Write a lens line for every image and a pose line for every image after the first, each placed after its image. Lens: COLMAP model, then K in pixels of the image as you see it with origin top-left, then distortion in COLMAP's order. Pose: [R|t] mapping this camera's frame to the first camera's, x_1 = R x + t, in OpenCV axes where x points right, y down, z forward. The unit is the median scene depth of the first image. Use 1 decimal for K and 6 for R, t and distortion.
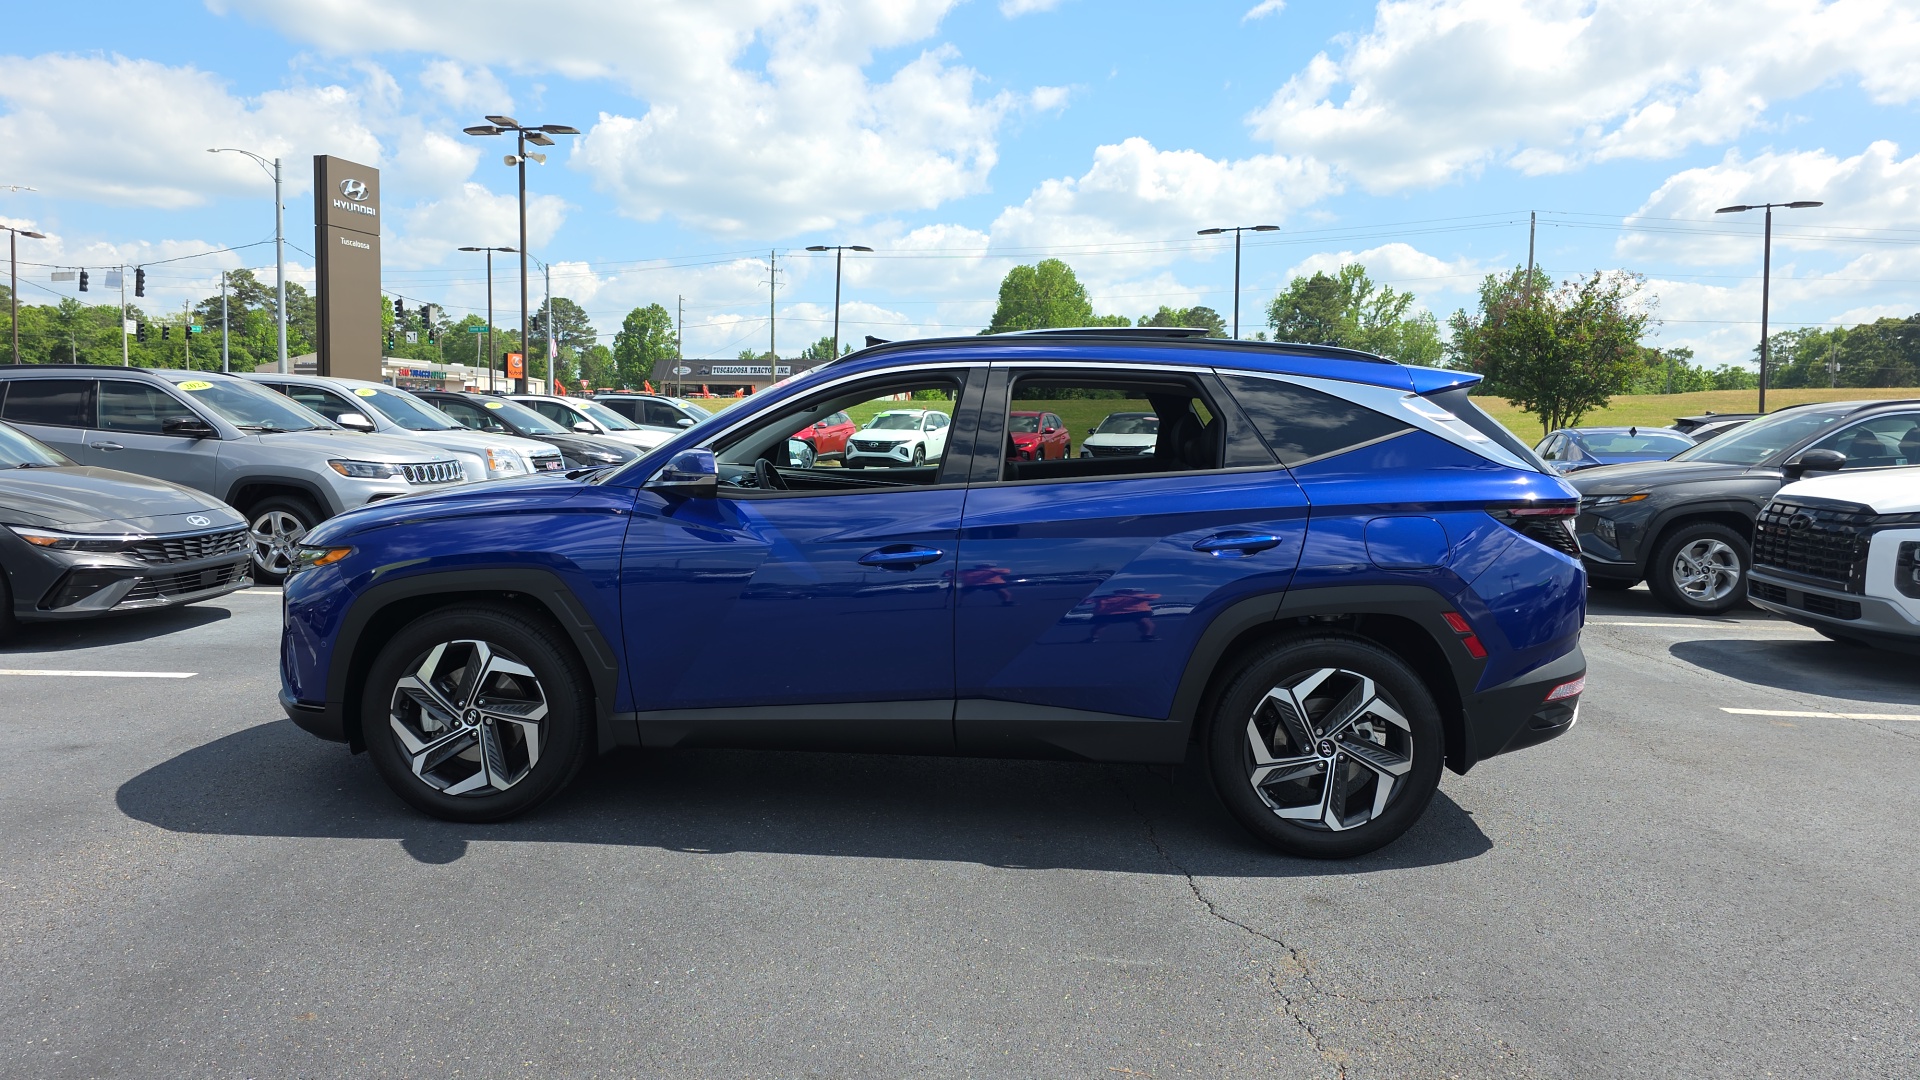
lens RADIAL K [[1279.7, 0, 894.4], [0, 1279.7, 529.2], [0, 0, 1]] dist [0.025228, 0.000282]
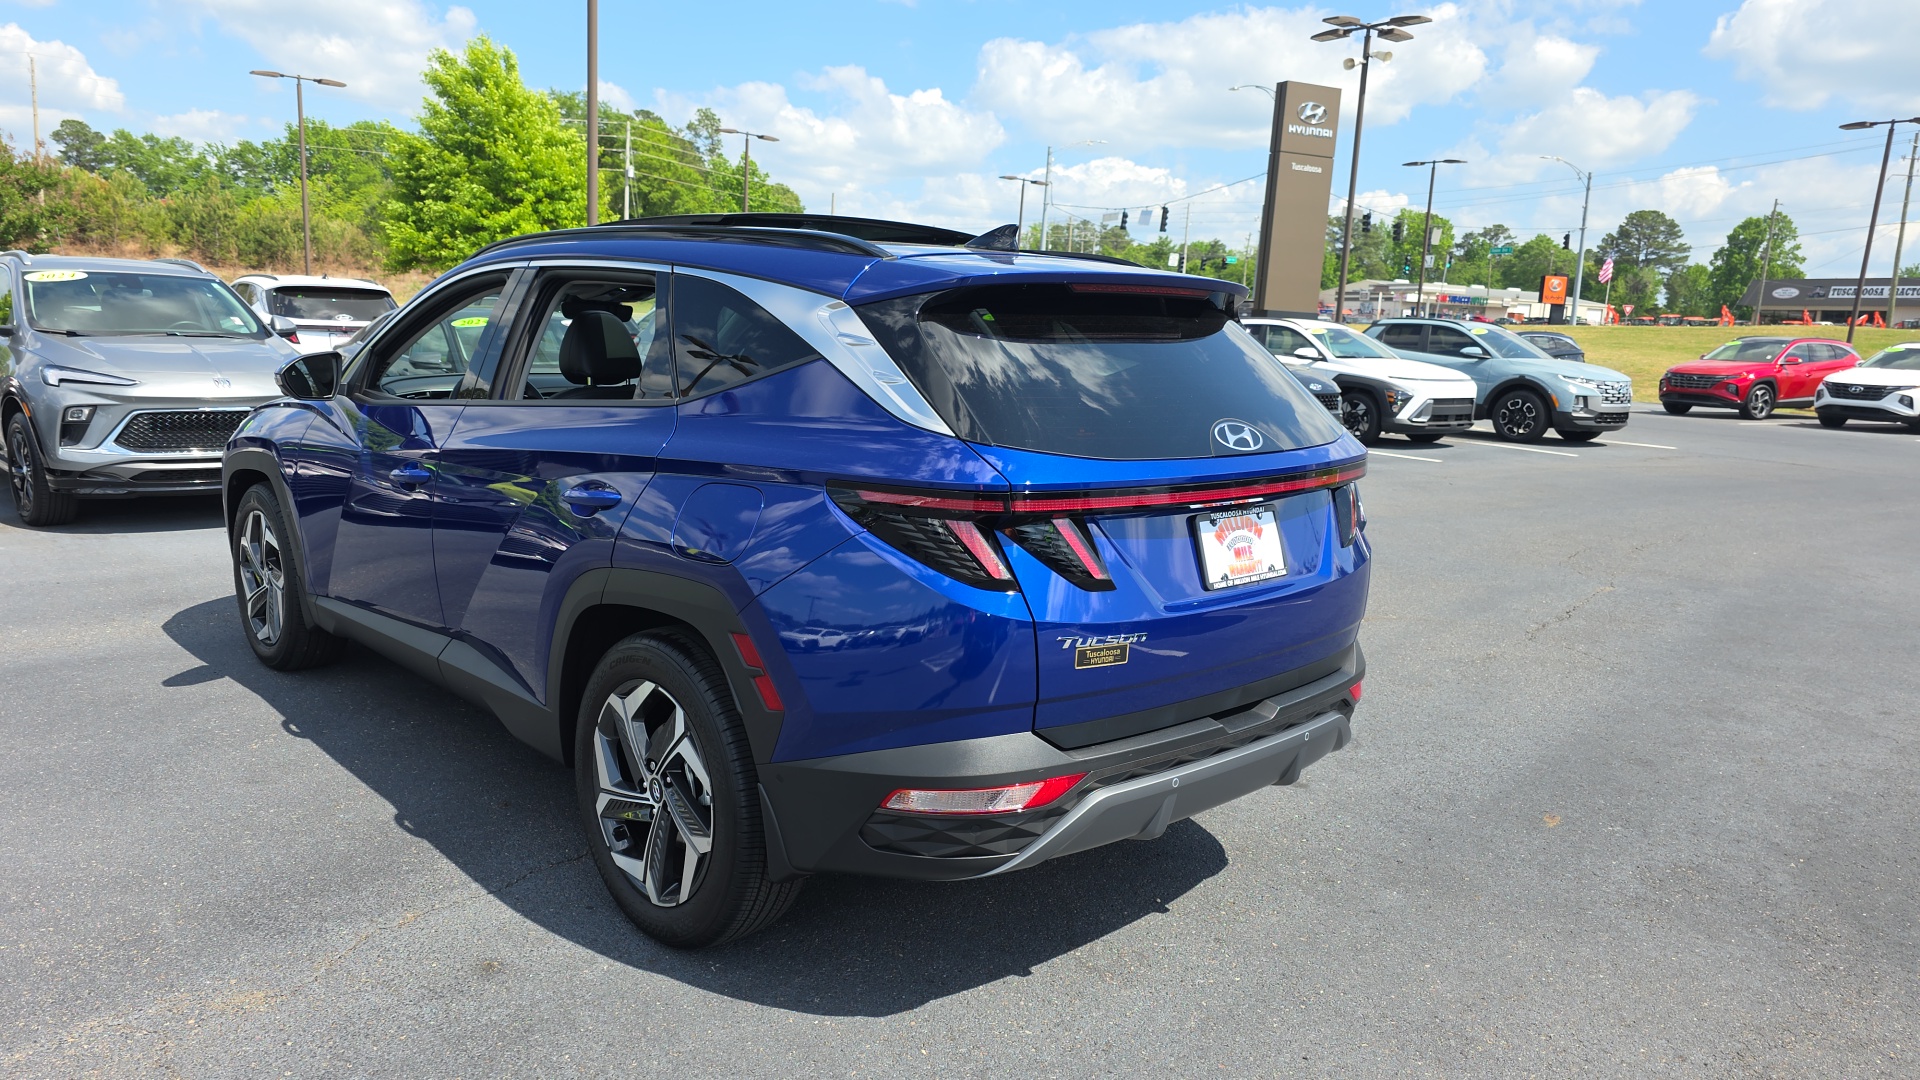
lens RADIAL K [[1269.7, 0, 860.3], [0, 1269.7, 547.2], [0, 0, 1]] dist [0.035282, -0.031727]
pose [[0.709187, 0.130079, -0.692917, 0.900583], [-0.080728, 0.991350, 0.103479, -0.050387], [0.700384, -0.017449, 0.713553, 0.567516]]
